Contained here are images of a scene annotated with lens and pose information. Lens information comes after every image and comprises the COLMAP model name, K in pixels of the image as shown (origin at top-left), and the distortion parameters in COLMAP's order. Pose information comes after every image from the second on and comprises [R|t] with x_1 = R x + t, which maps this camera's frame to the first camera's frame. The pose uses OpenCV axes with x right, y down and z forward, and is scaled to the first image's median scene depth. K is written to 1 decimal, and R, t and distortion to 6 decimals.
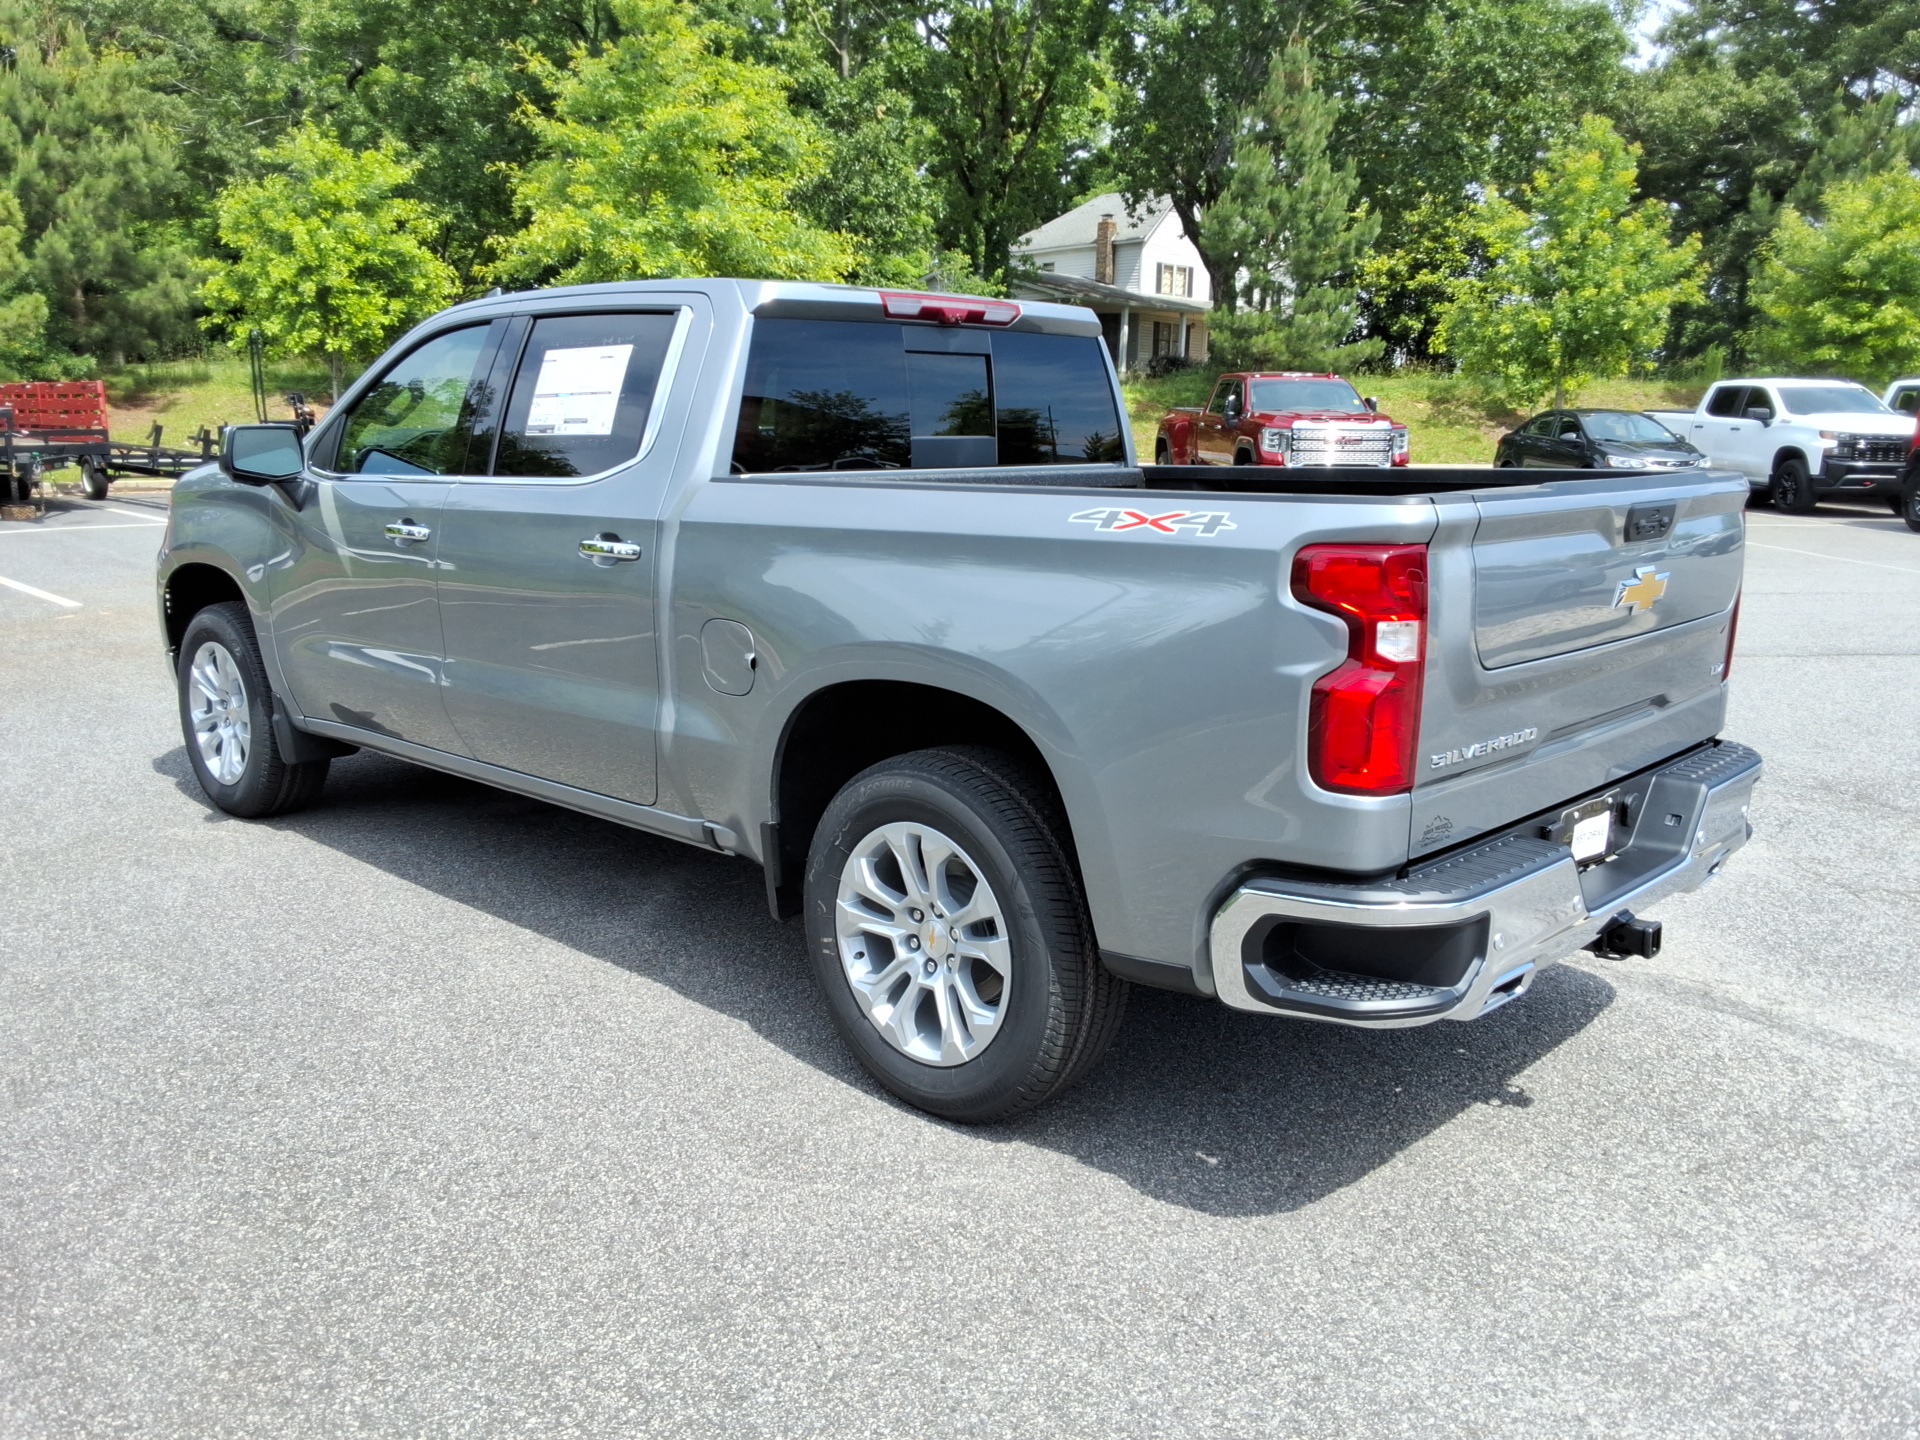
lens RADIAL K [[1526.4, 0, 959.5], [0, 1526.4, 728.3], [0, 0, 1]] dist [0.112647, -0.168980]
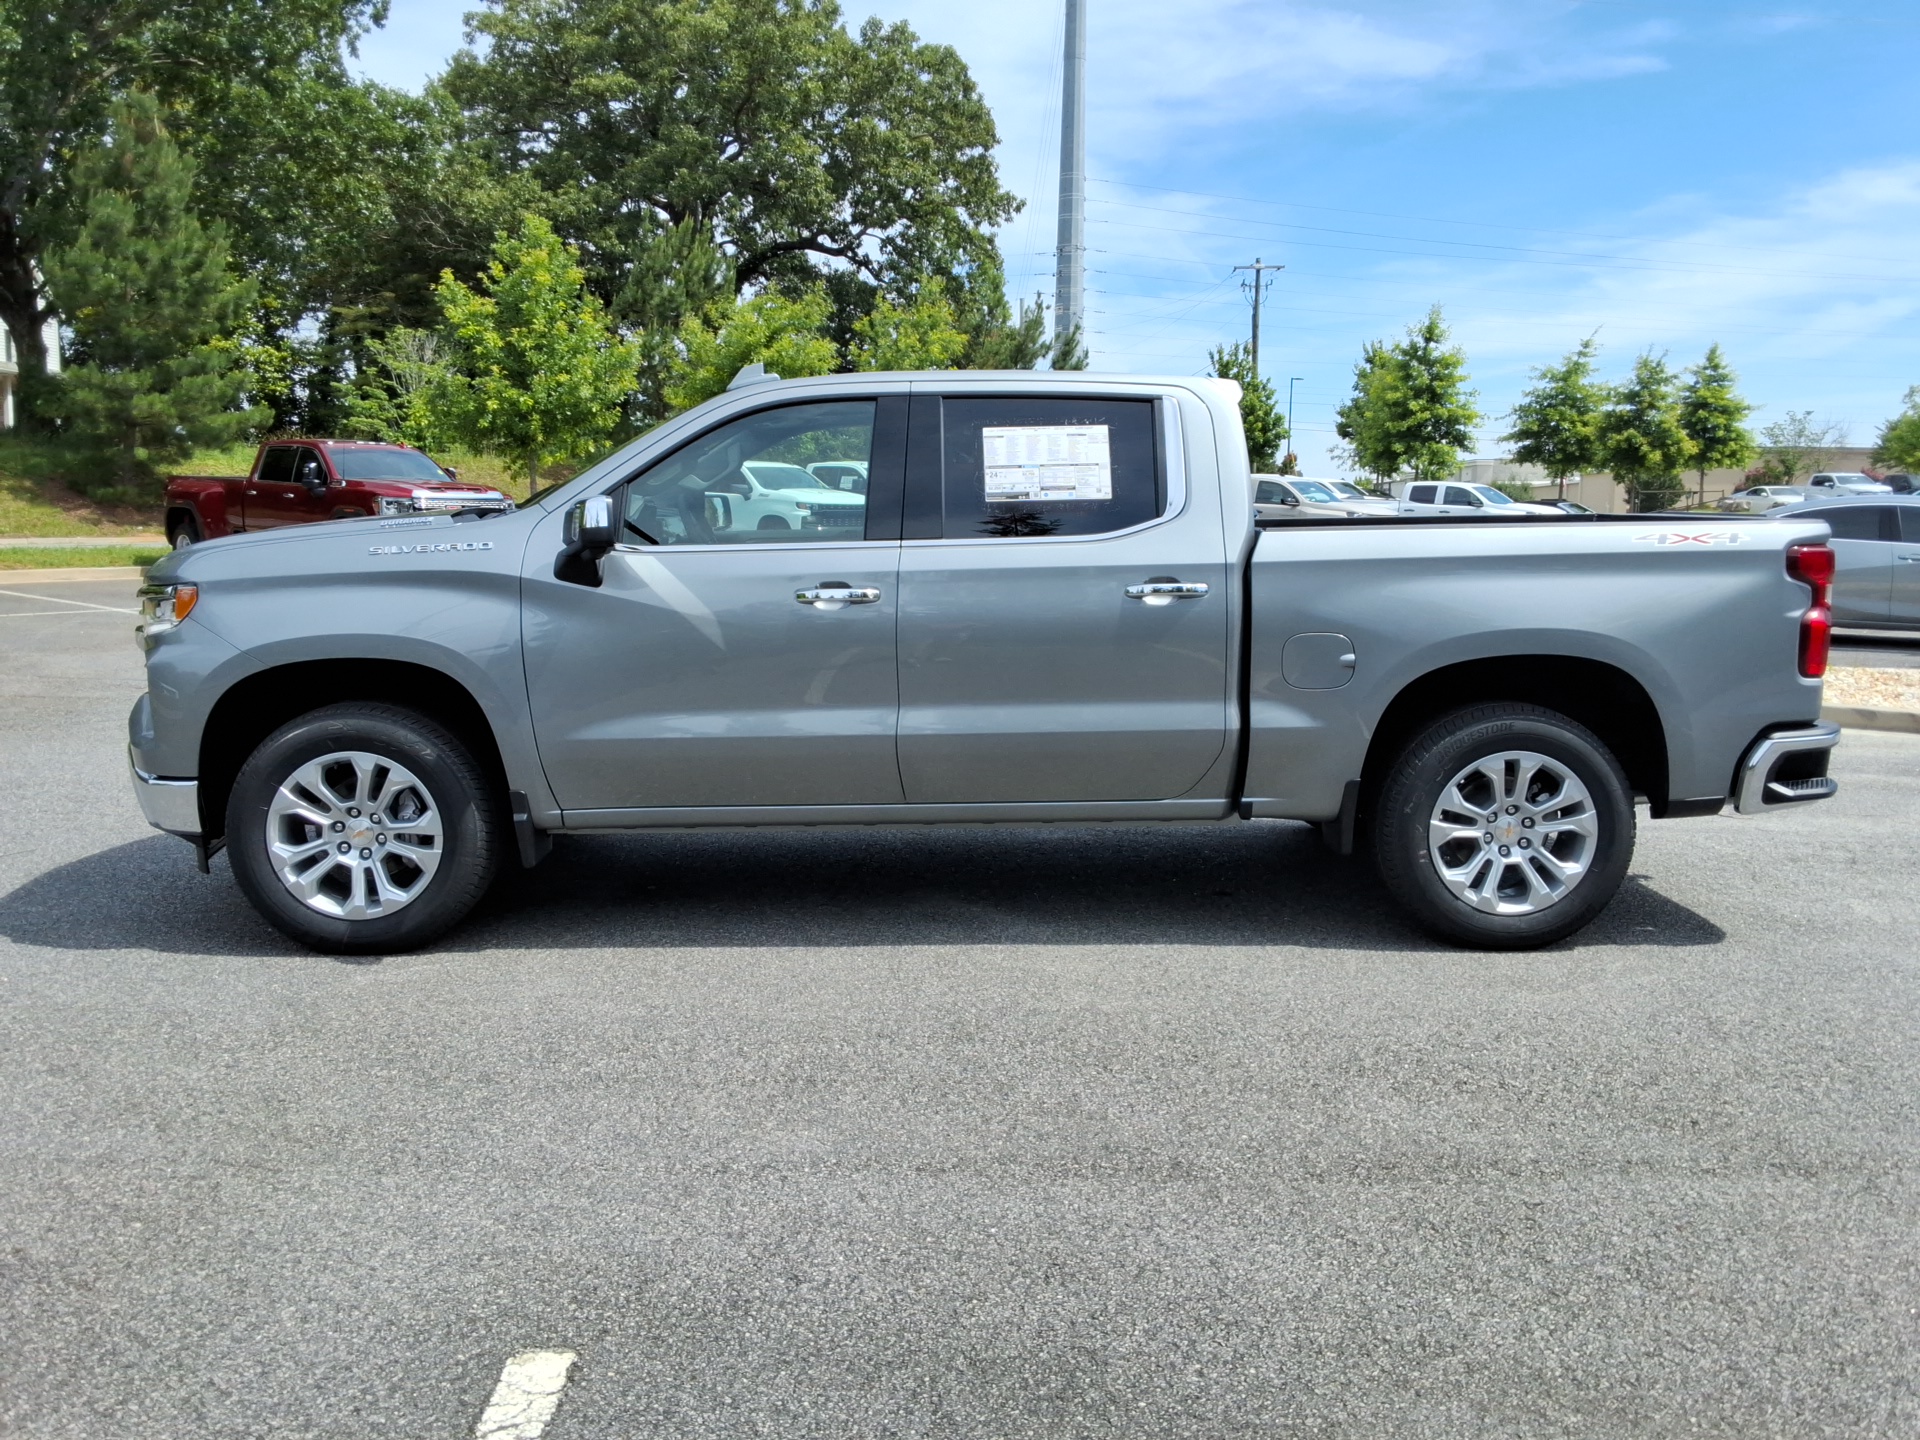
lens RADIAL K [[1556.6, 0, 929.6], [0, 1556.6, 723.6], [0, 0, 1]] dist [0.123258, -0.182575]
pose [[0.728153, -0.102363, 0.677728, -0.224294], [0.136875, 0.990585, 0.002557, -0.006924], [-0.671609, 0.090902, 0.735308, 0.037822]]
